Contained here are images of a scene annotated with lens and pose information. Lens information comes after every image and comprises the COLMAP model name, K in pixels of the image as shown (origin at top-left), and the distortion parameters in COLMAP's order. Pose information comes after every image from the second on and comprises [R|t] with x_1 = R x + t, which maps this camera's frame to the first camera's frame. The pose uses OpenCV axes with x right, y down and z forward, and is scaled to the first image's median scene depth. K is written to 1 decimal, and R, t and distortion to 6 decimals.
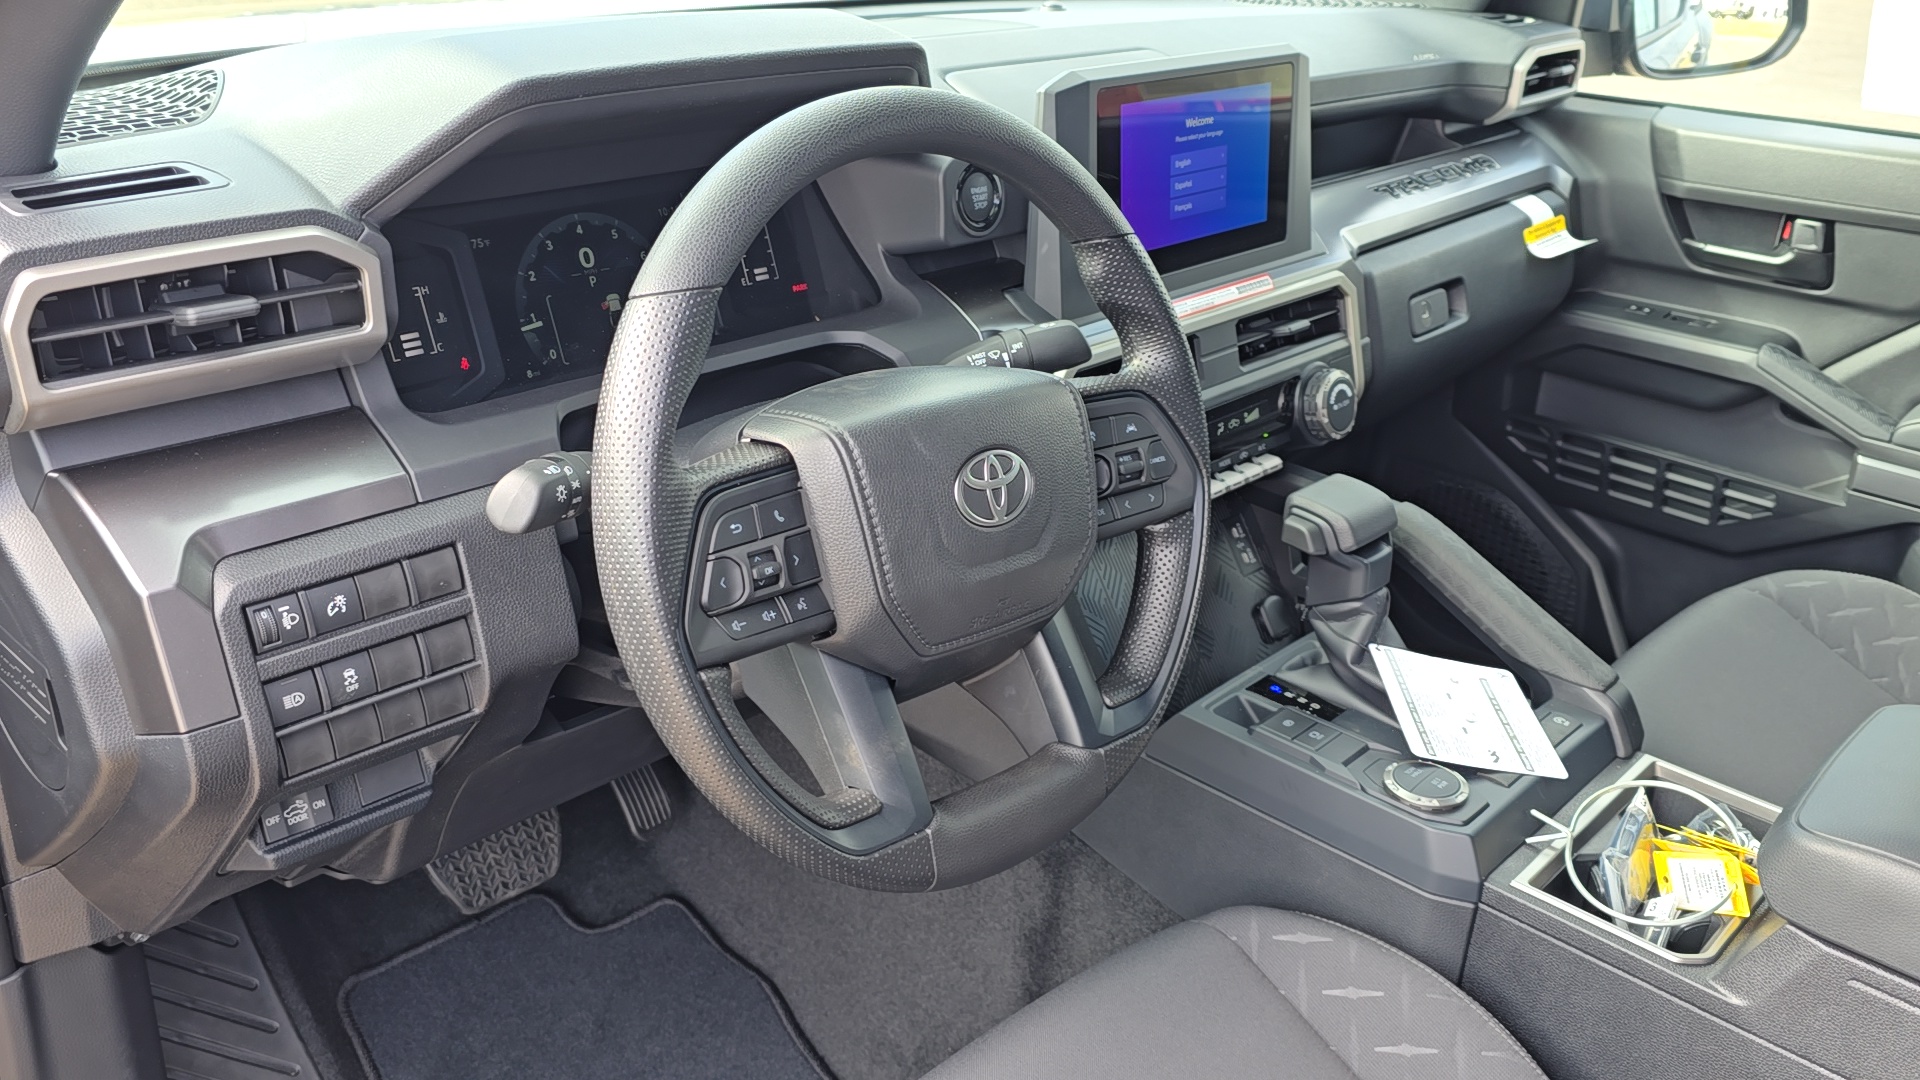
lens RADIAL K [[1584.6, 0, 979.3], [0, 1584.6, 544.0], [0, 0, 1]] dist [-0.004405, 0.003318]
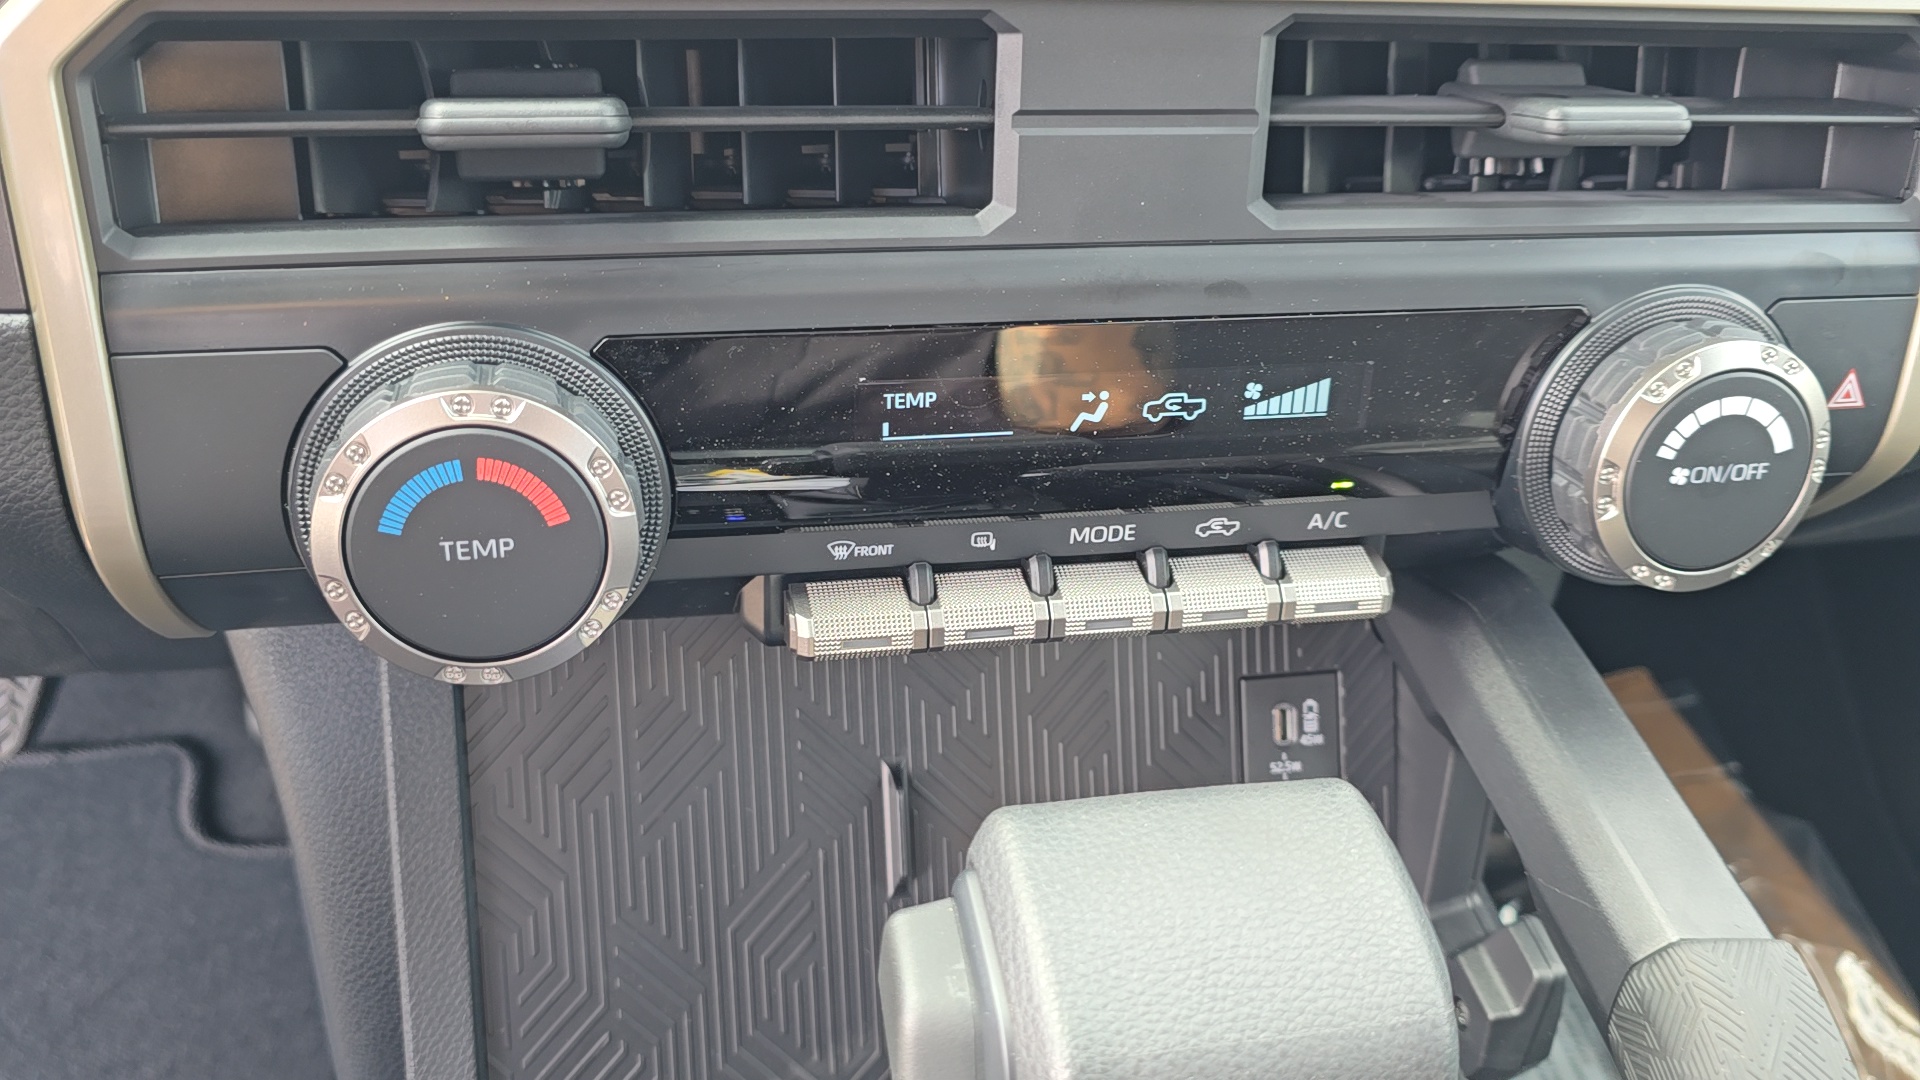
lens RADIAL K [[1596.3, 0, 976.2], [0, 1596.3, 526.8], [0, 0, 1]] dist [-0.013004, 0.001162]
pose [[0.814690, 0.368956, -0.447384, 0.266618], [-0.284062, 0.926498, 0.246799, -0.116915], [0.505559, -0.073980, 0.859615, 0.773148]]
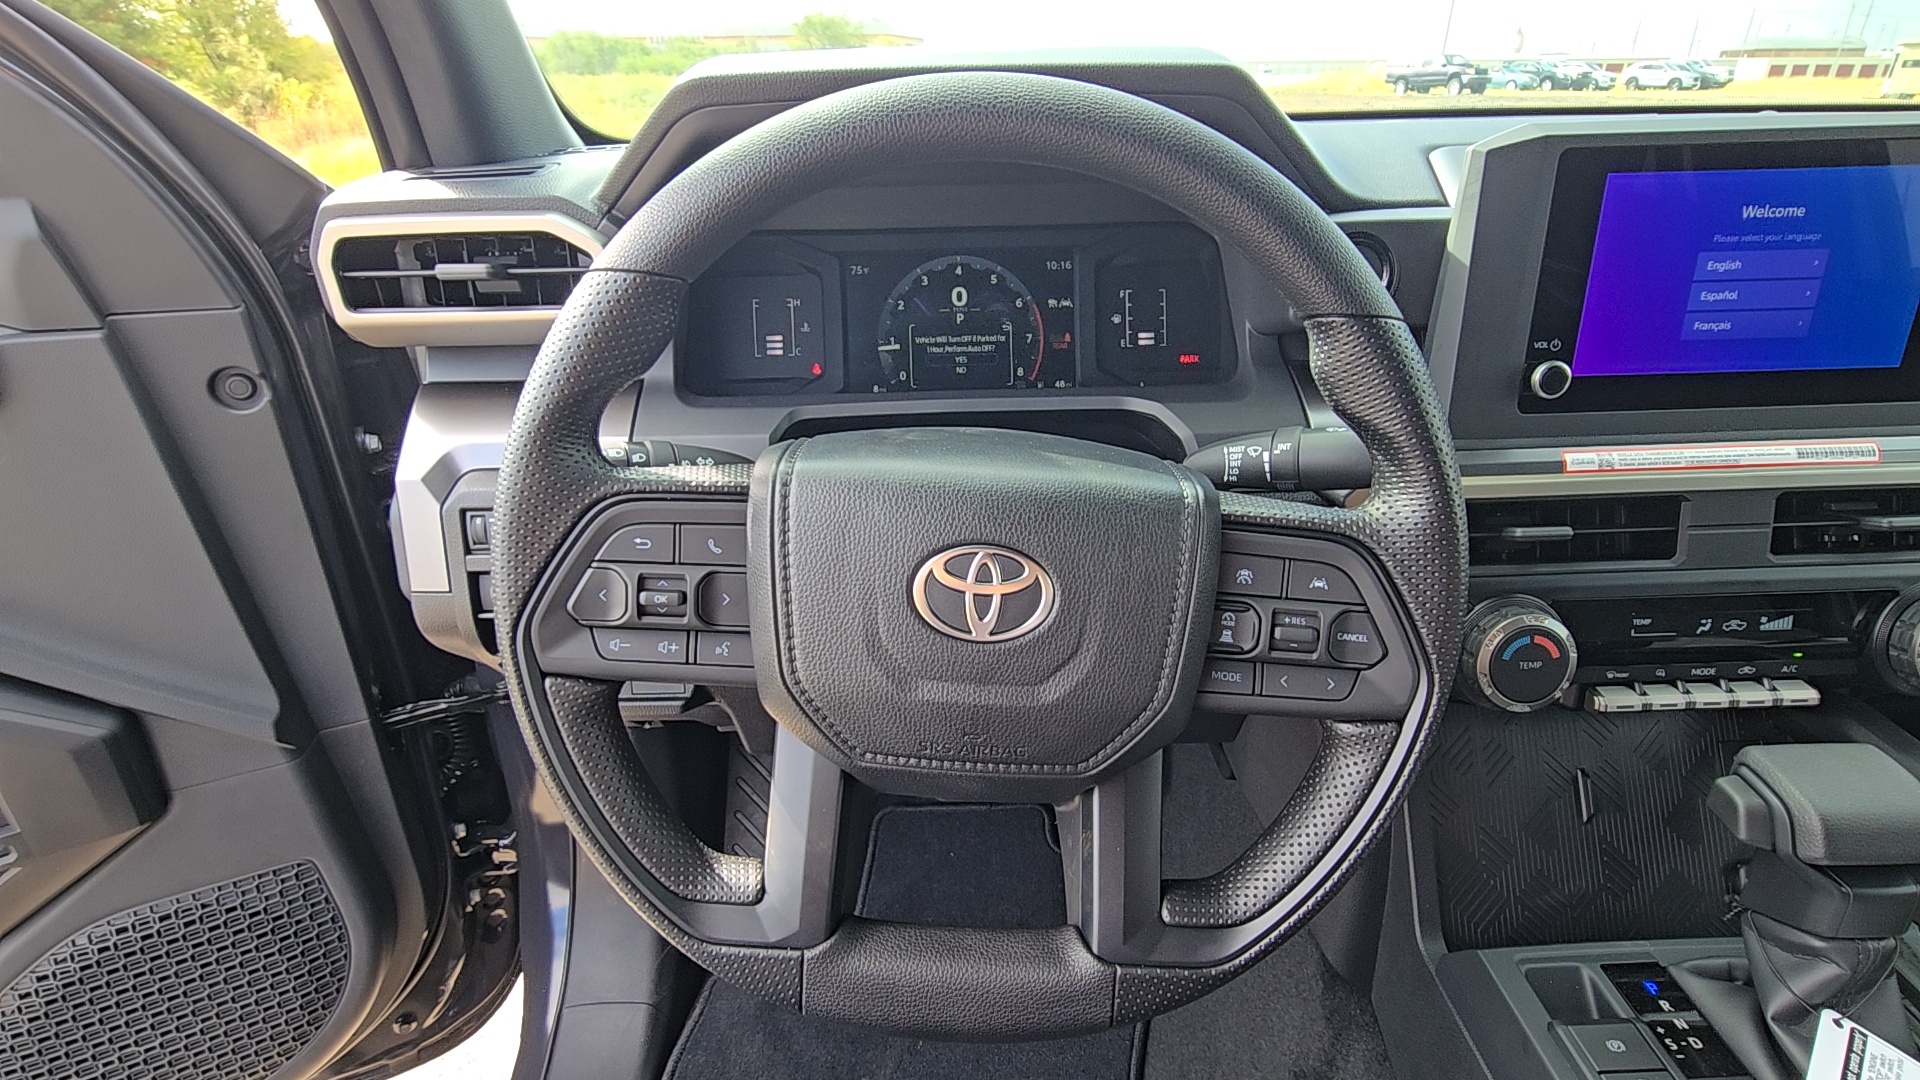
lens RADIAL K [[976.0, 0, 970.4], [0, 976.0, 543.2], [0, 0, 1]] dist [-0.001778, 0.002218]
pose [[0.701271, 0.254124, -0.666063, 0.209893], [-0.252751, 0.962244, 0.101015, -0.070745], [0.666585, 0.097509, 0.739024, 0.427063]]
